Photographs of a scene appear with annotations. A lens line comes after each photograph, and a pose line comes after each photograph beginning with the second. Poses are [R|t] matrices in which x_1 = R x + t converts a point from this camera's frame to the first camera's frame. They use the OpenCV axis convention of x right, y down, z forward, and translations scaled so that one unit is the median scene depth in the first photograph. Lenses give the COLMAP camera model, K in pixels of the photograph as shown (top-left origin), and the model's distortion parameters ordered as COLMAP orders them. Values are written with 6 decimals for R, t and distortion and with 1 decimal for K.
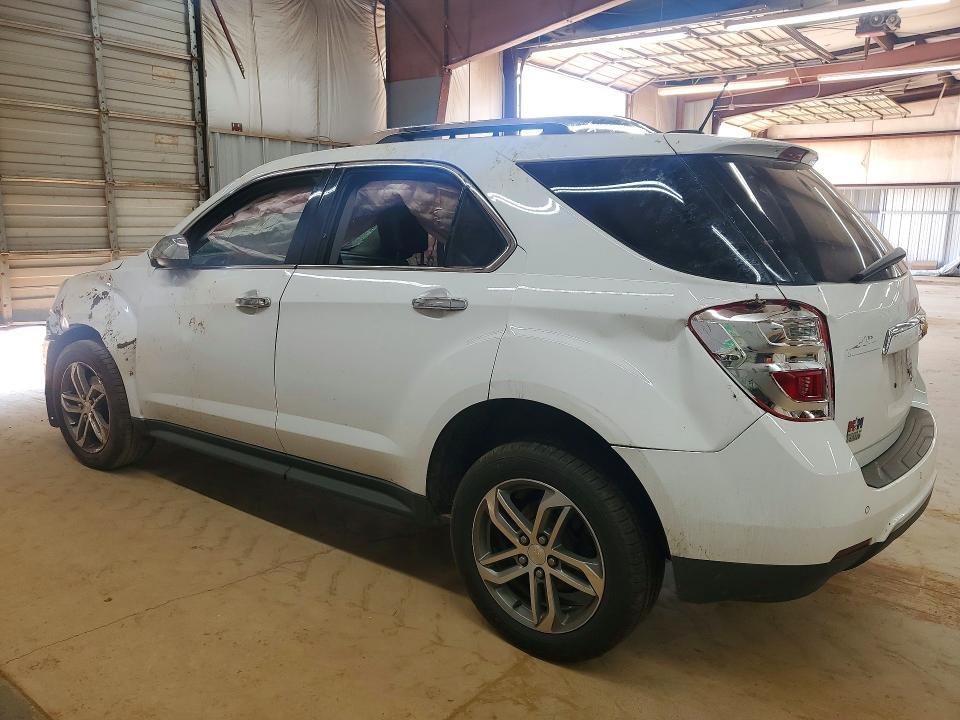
lens RADIAL K [[764.5, 0, 485.6], [0, 764.5, 363.8], [0, 0, 1]] dist [0.000400, 0.010546]
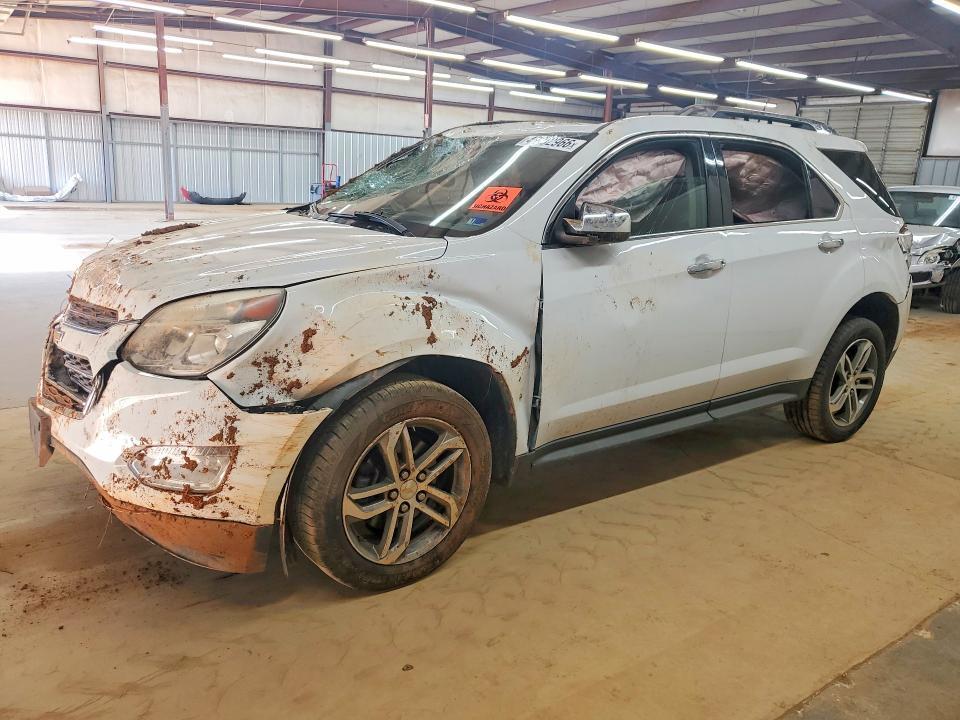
lens RADIAL K [[764.5, 0, 484.8], [0, 764.5, 359.2], [0, 0, 1]] dist [0.000400, 0.010546]
pose [[0.272575, -0.233857, 0.933281, -1.279346], [0.141157, 0.969235, 0.201639, -0.194528], [-0.951724, 0.076777, 0.297199, 0.918395]]
